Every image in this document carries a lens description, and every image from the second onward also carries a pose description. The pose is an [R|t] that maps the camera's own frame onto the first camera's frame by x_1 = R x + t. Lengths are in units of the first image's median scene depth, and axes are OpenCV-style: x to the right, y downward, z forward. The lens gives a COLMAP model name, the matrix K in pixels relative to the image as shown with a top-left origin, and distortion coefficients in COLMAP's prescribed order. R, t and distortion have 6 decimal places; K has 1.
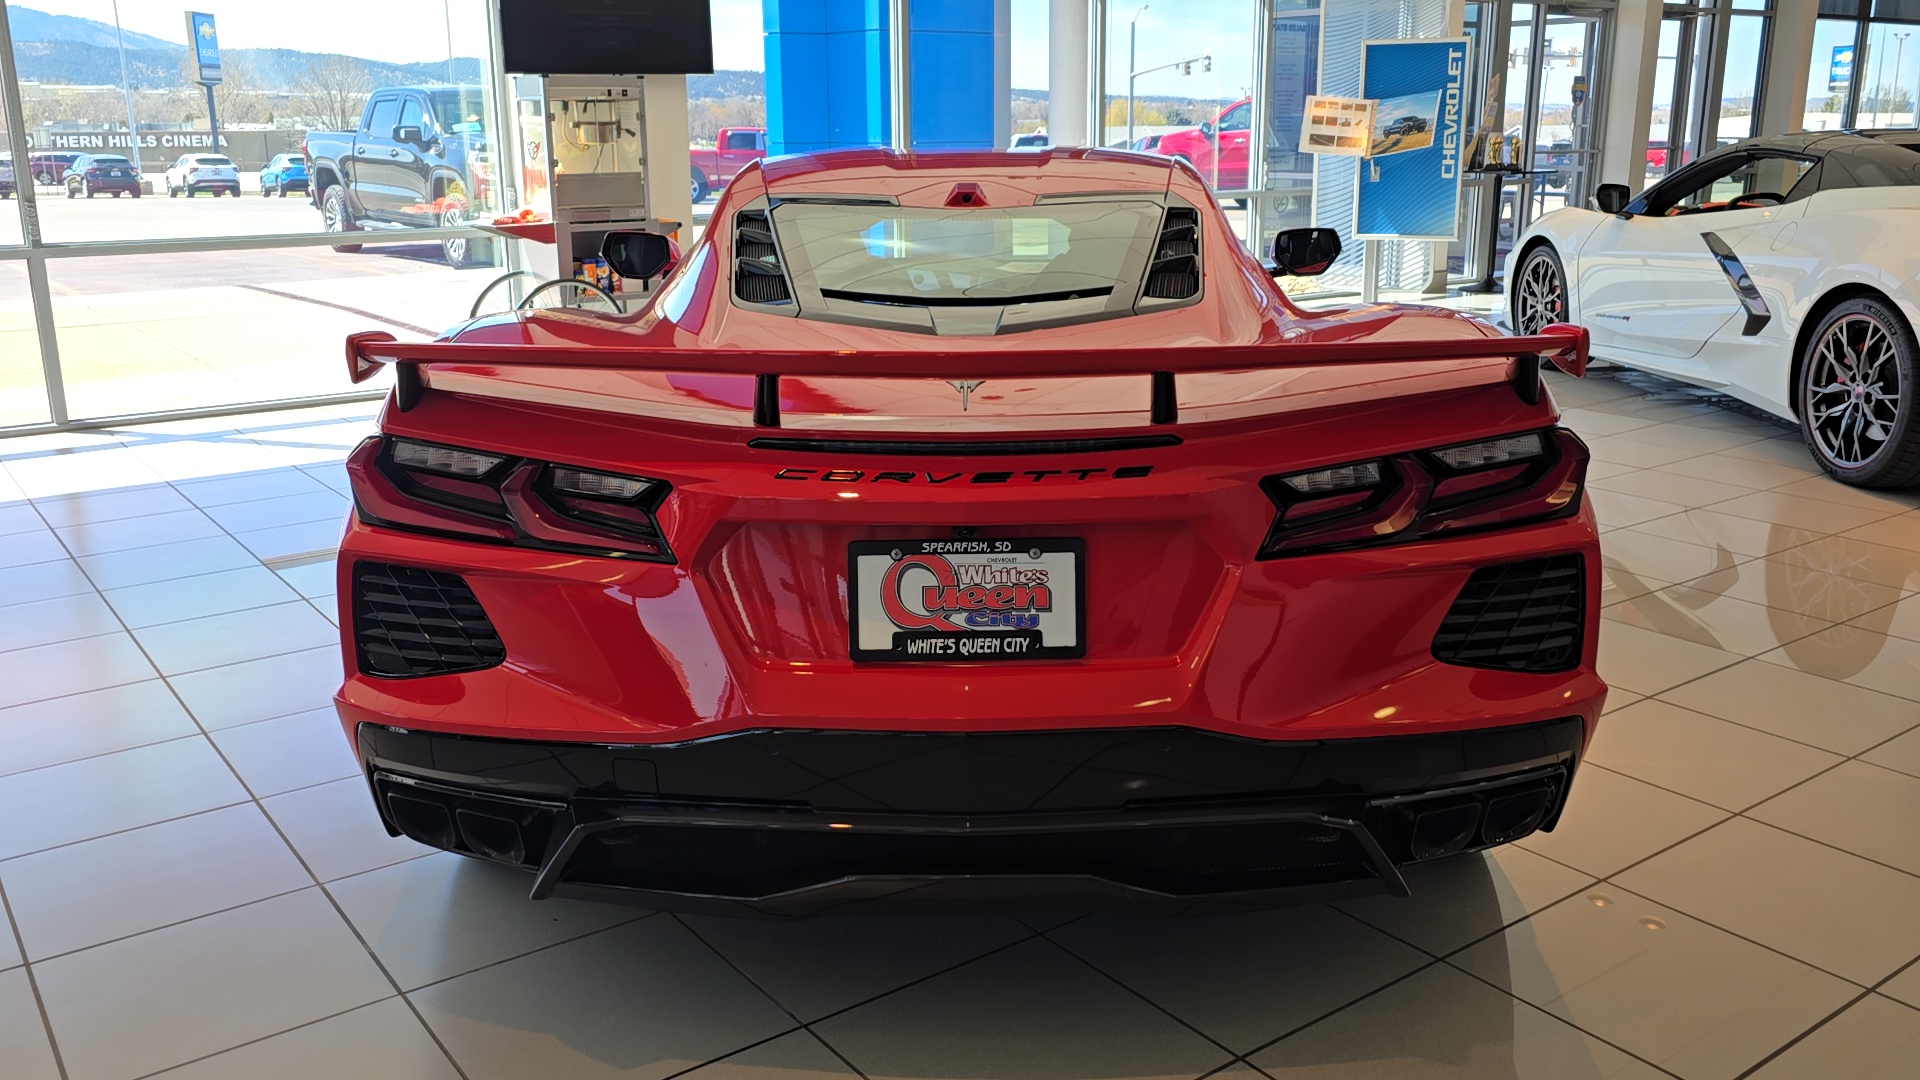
lens RADIAL K [[1586.1, 0, 961.9], [0, 1586.1, 539.1], [0, 0, 1]] dist [-0.016019, 0.016608]
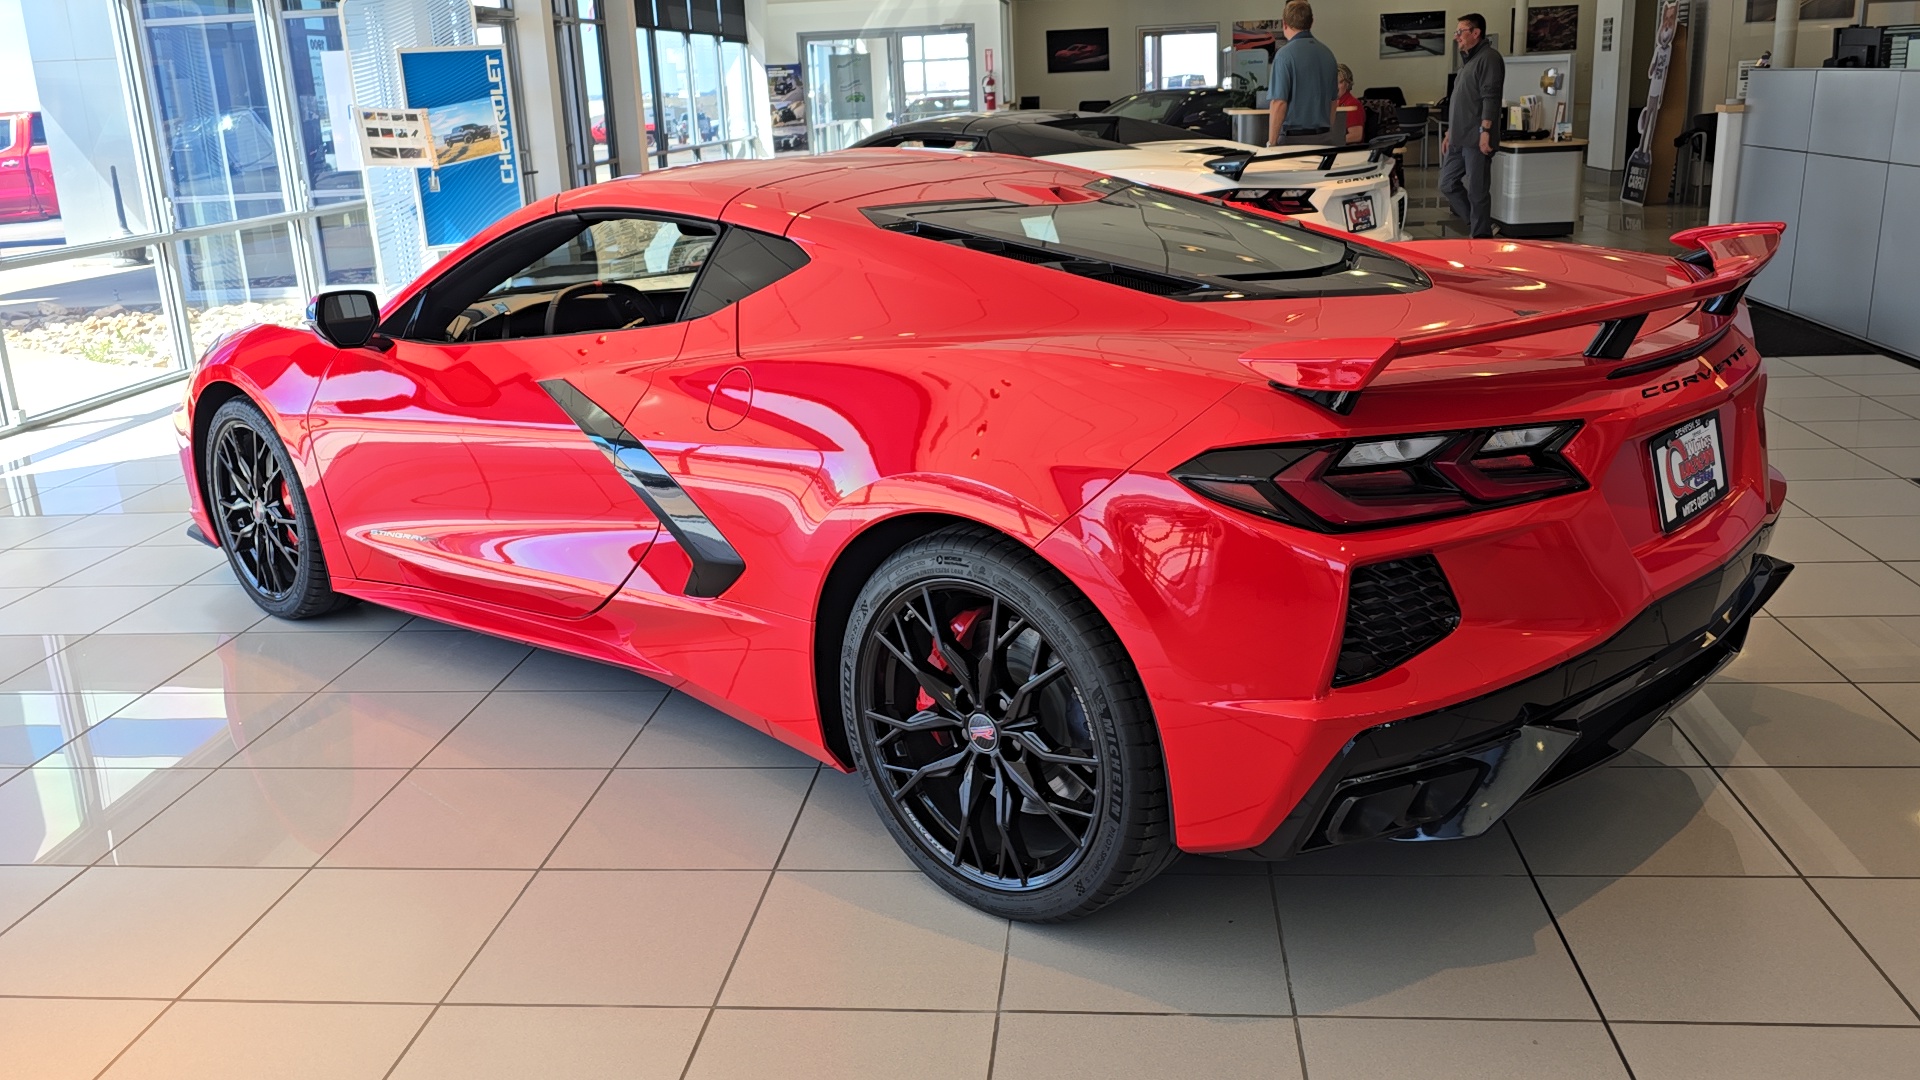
lens RADIAL K [[1586.1, 0, 950.4], [0, 1586.1, 544.7], [0, 0, 1]] dist [-0.016019, 0.016608]
pose [[0.665018, -0.230973, 0.710213, -0.284059], [0.232216, 0.967785, 0.097301, -0.035791], [-0.709808, 0.100216, 0.697230, 0.111127]]
